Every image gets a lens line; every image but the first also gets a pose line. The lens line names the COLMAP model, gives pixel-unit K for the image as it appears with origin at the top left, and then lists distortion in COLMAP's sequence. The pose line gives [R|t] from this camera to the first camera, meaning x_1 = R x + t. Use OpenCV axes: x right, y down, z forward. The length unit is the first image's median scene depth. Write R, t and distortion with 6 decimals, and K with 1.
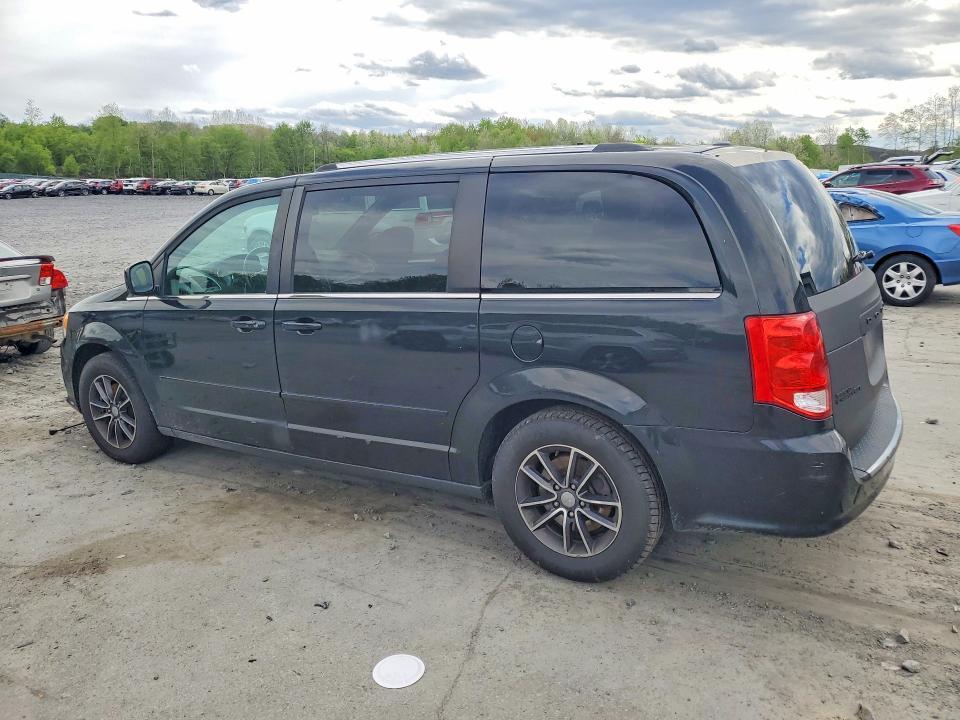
lens RADIAL K [[735.8, 0, 480.0], [0, 735.8, 360.0], [0, 0, 1]] dist [0.021529, -0.001946]
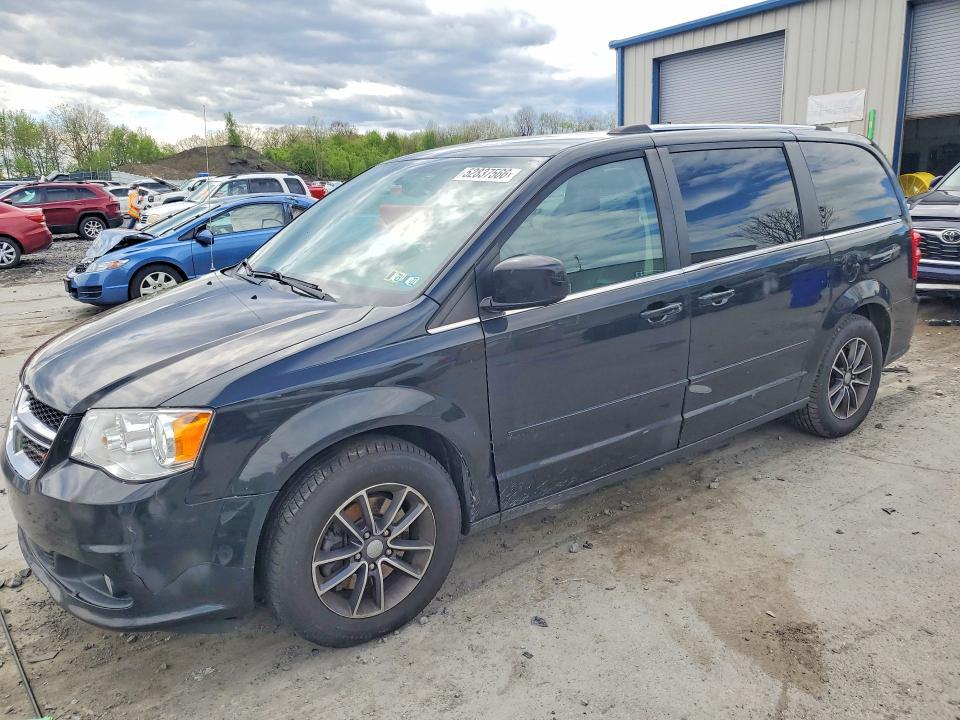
lens RADIAL K [[735.8, 0, 480.0], [0, 735.8, 360.0], [0, 0, 1]] dist [0.021529, -0.001946]
pose [[0.378177, -0.200602, 0.903737, -1.181619], [0.228661, 0.966232, 0.118789, -0.144968], [-0.897049, 0.161726, 0.411277, 0.863429]]
